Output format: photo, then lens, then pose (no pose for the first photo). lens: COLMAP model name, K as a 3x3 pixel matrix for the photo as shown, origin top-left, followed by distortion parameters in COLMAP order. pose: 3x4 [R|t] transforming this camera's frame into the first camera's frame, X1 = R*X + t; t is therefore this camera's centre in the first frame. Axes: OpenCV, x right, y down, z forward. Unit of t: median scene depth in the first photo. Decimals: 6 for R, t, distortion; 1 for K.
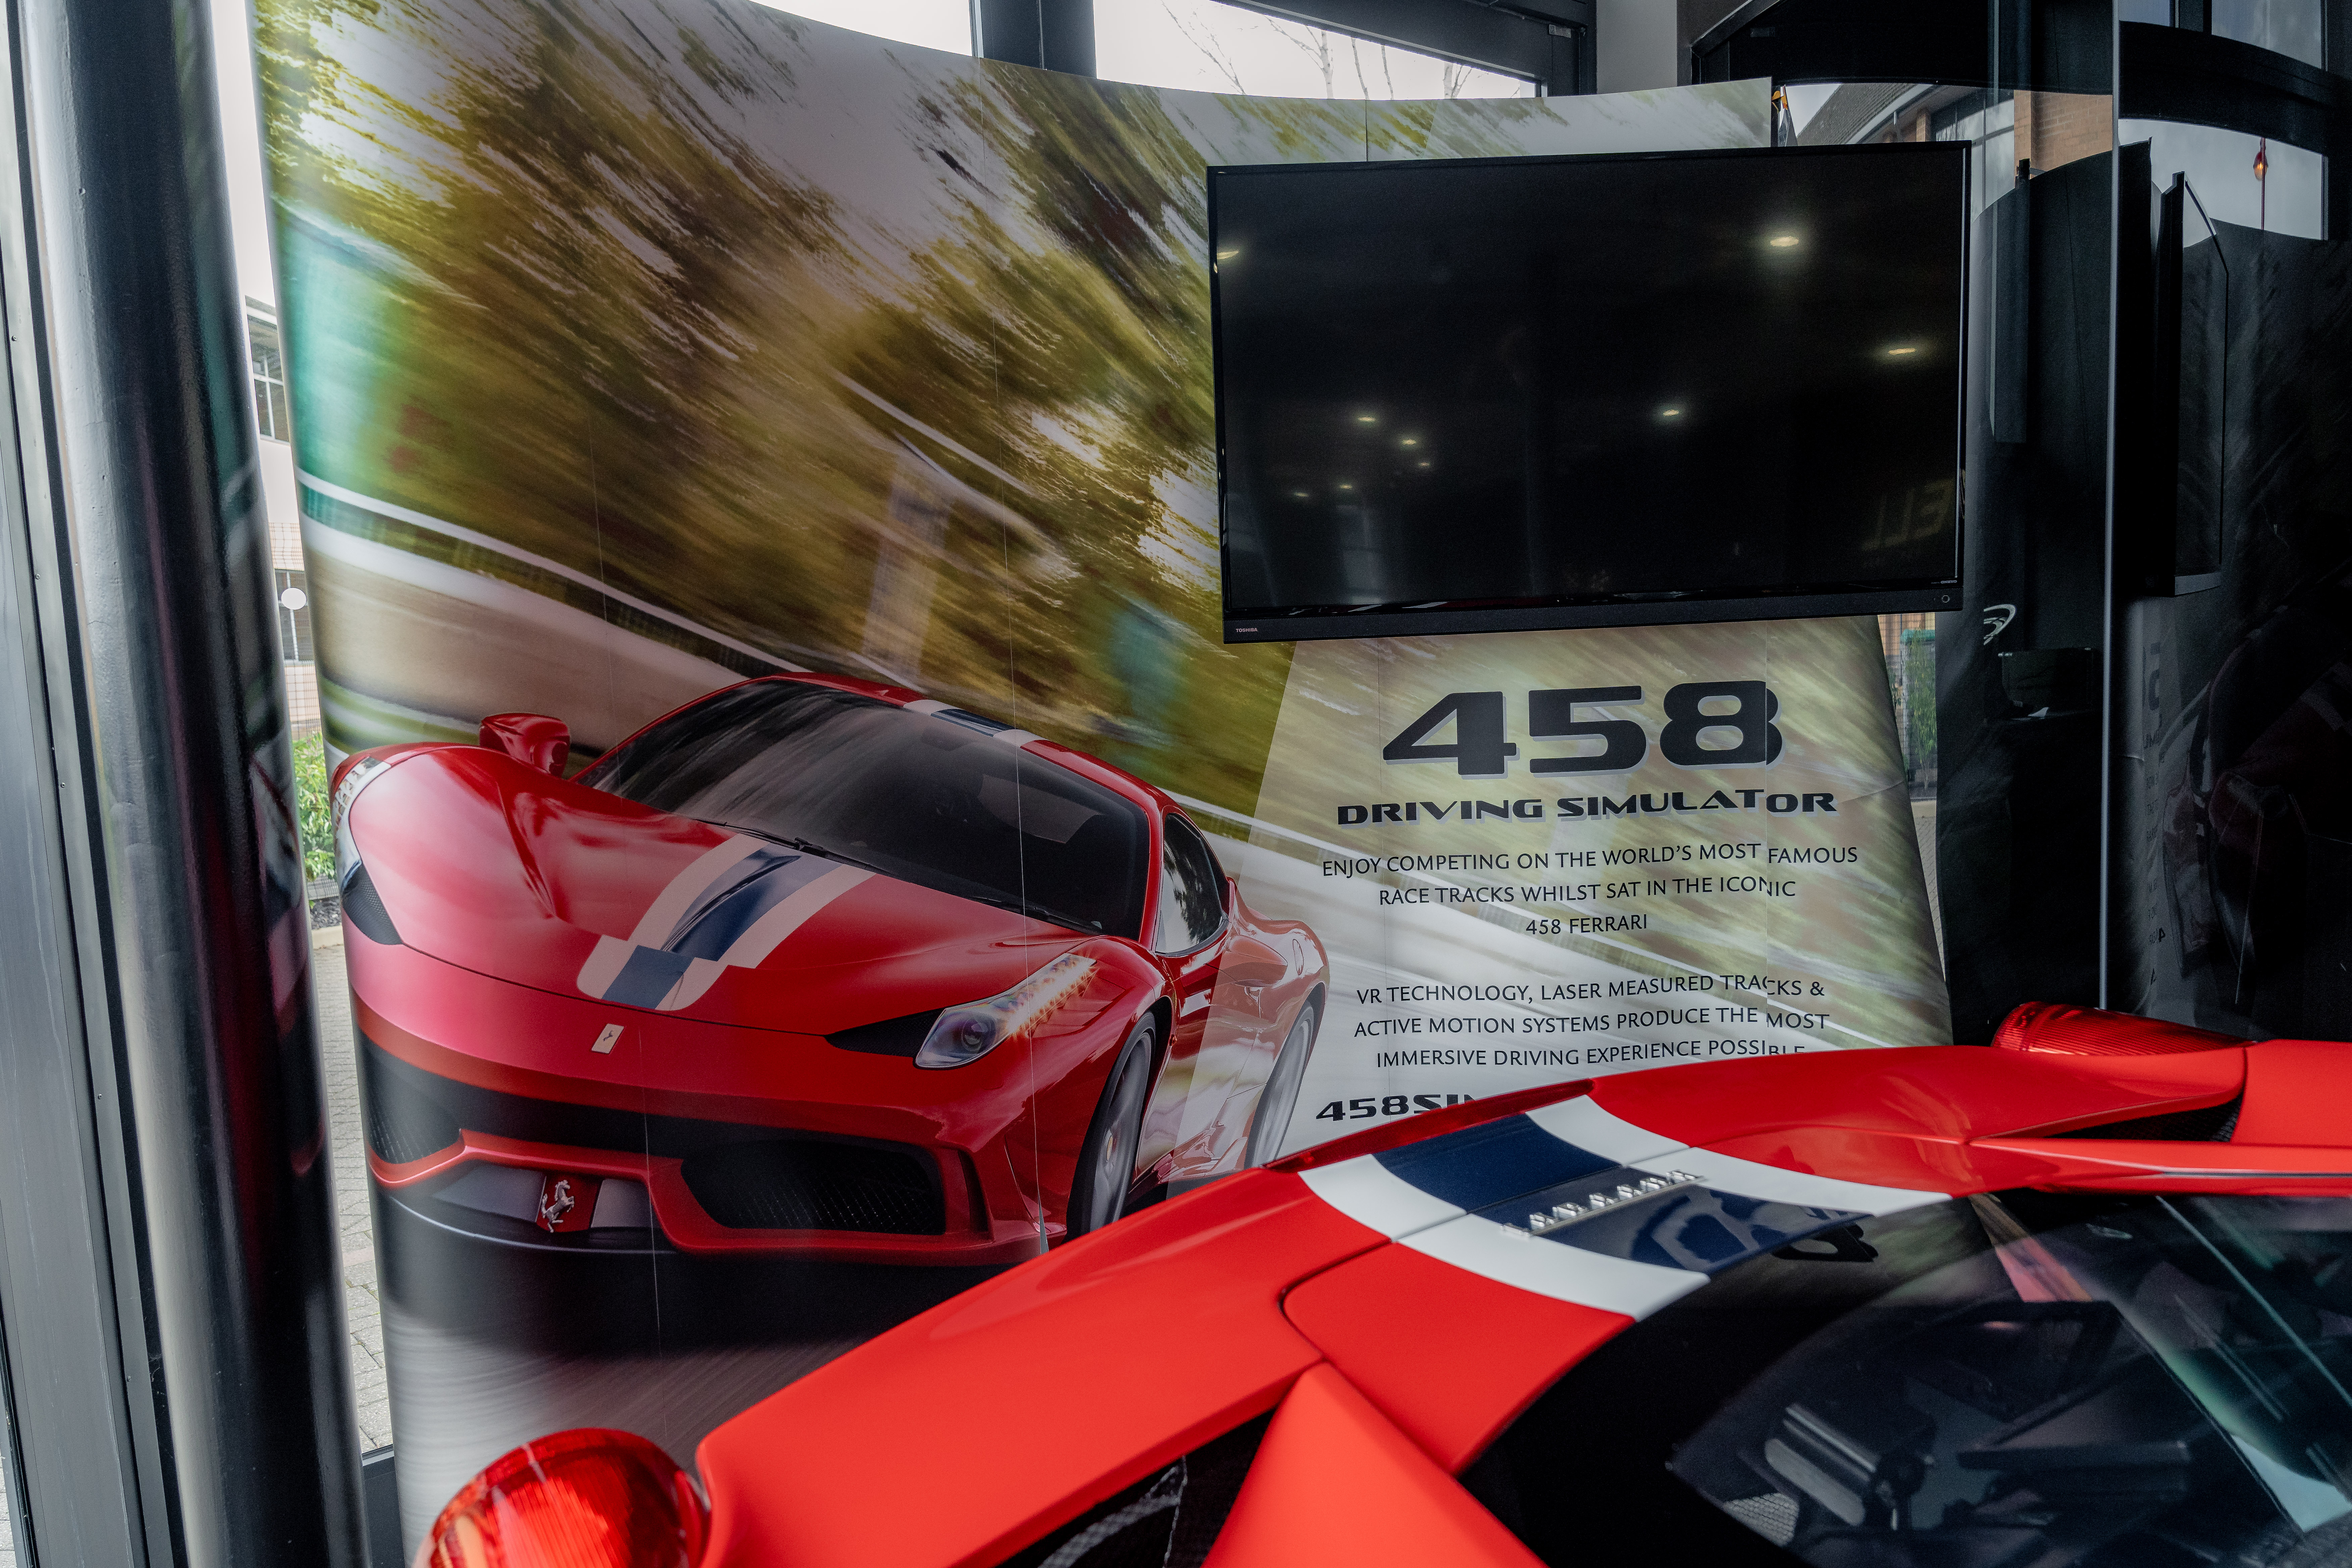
lens RADIAL K [[1556.8, 0, 1168.2], [0, 1556.8, 793.4], [0, 0, 1]] dist [0.048801, -0.023864]
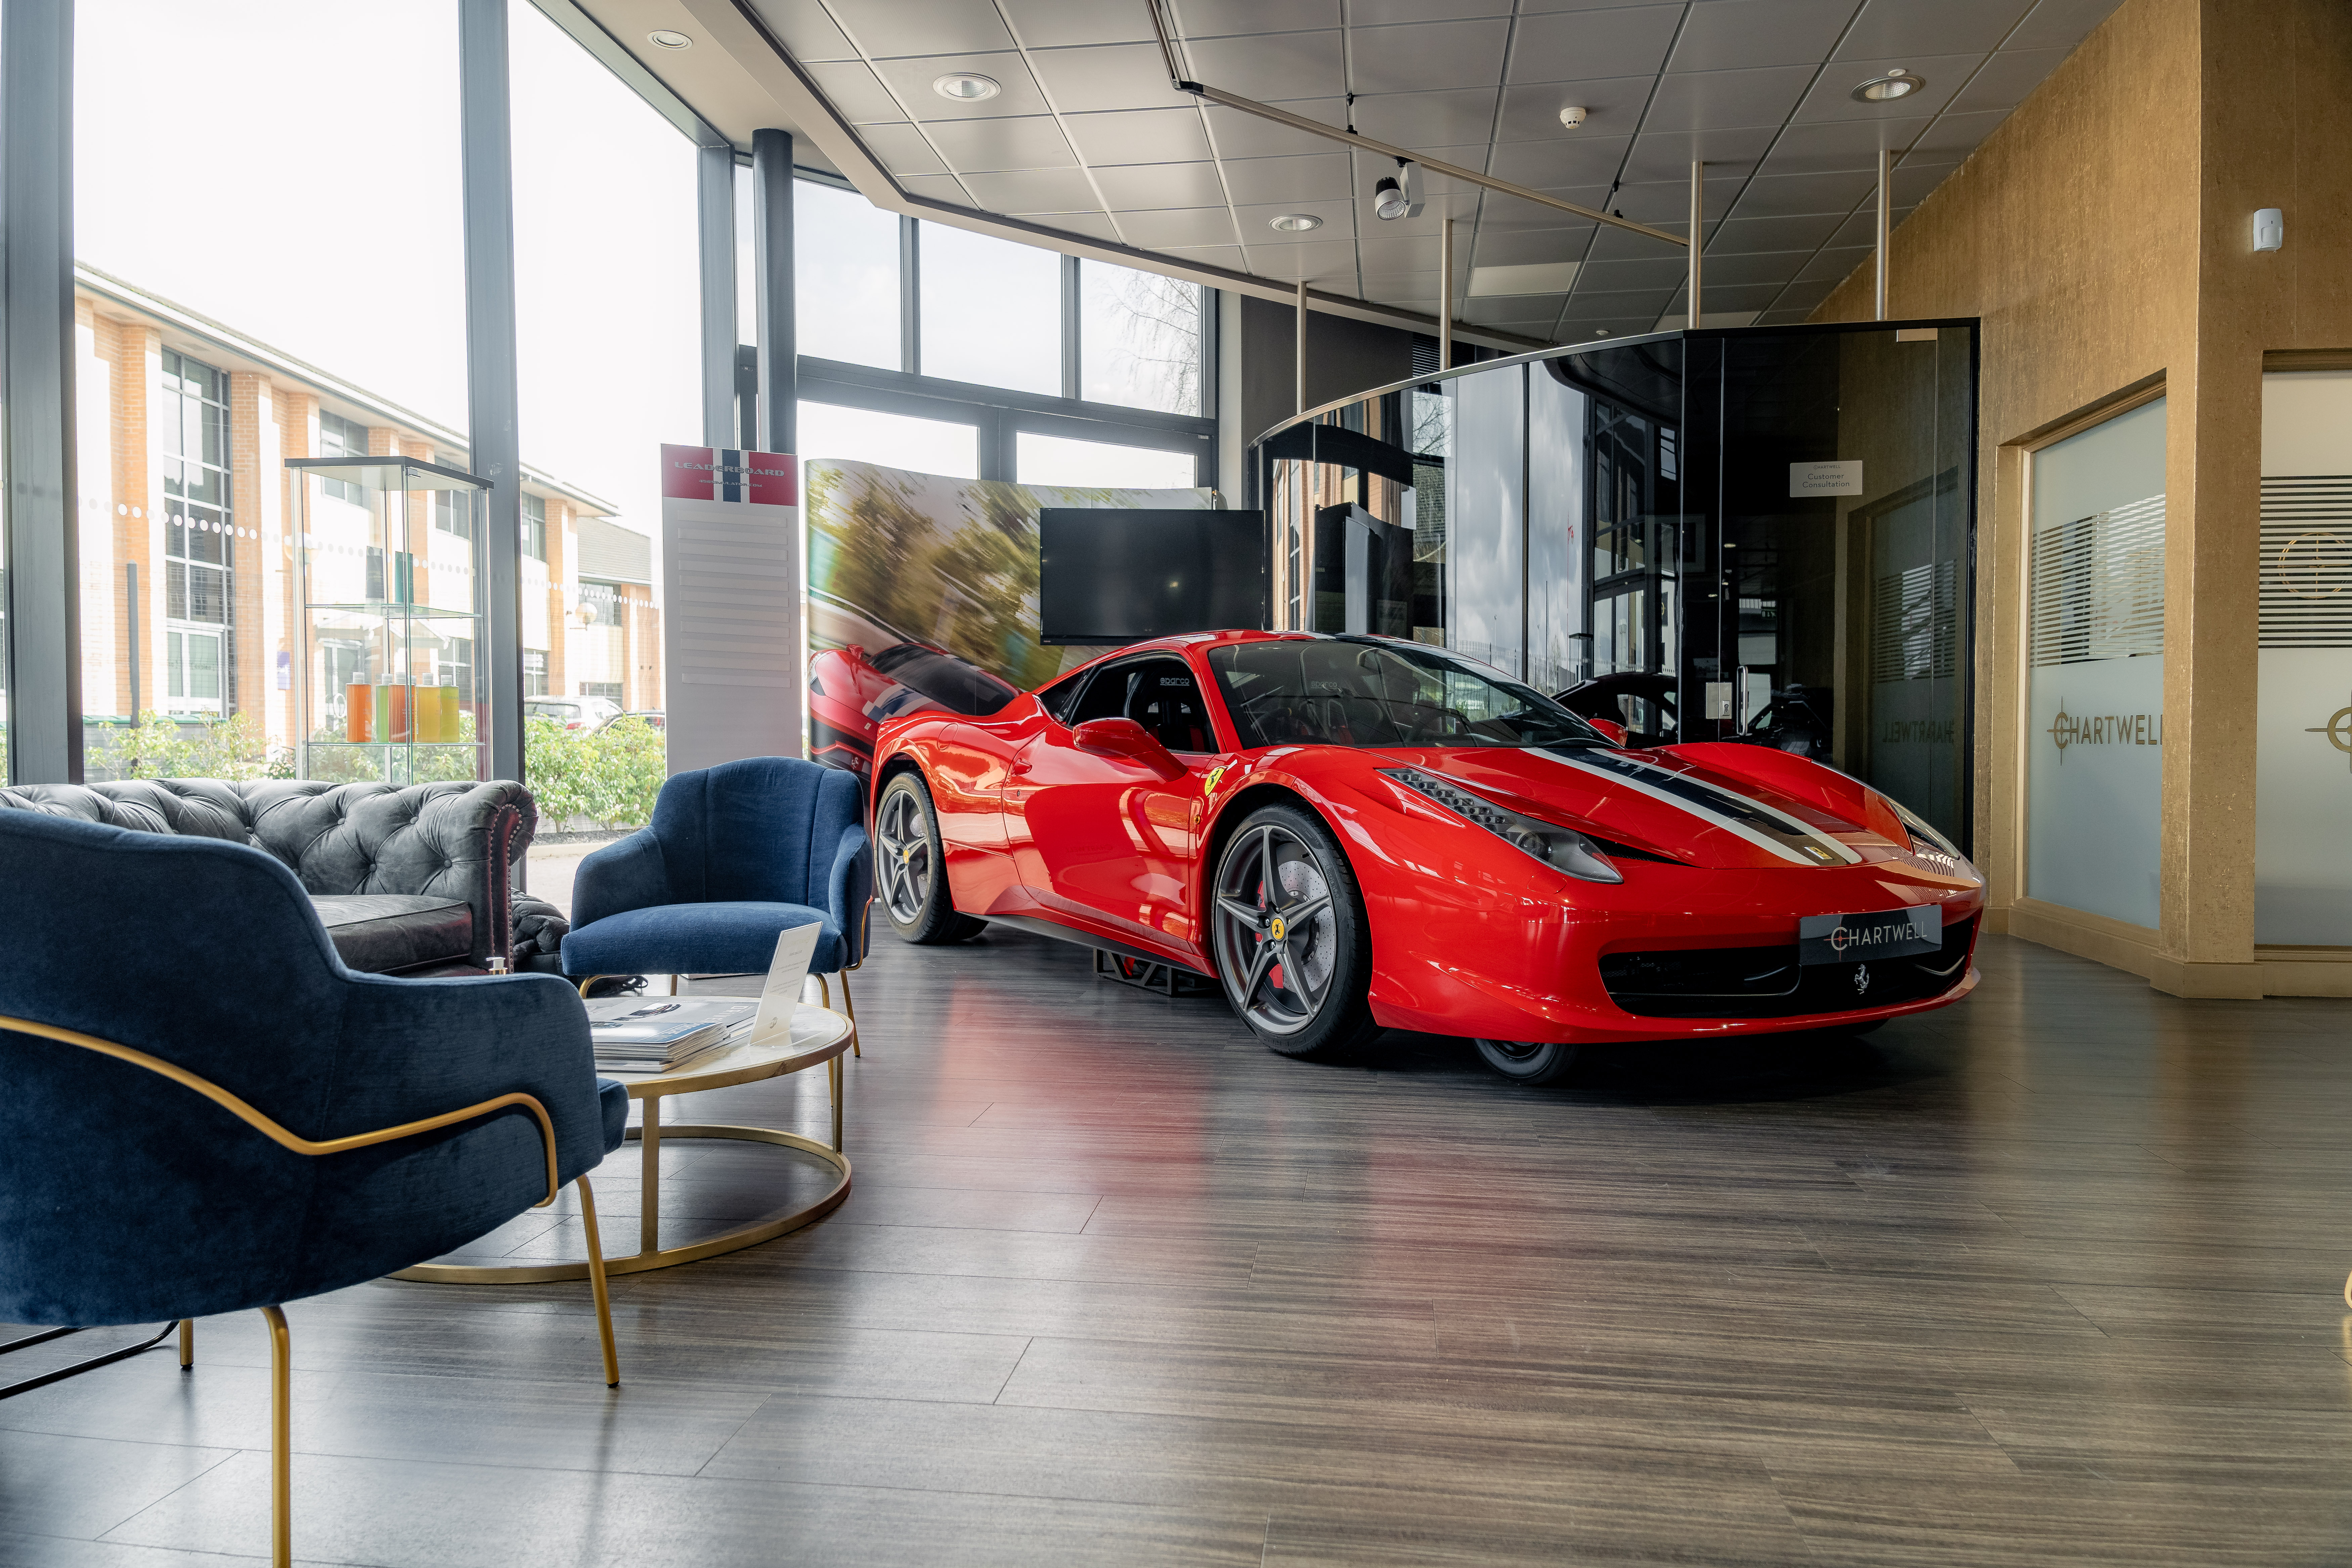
lens RADIAL K [[1556.8, 0, 1173.9], [0, 1556.8, 774.2], [0, 0, 1]] dist [0.048801, -0.023864]
pose [[0.998924, 0.044929, -0.011530, 0.396139], [-0.045716, 0.995683, -0.080778, 0.462642], [0.007851, 0.081218, 0.996665, -2.444748]]
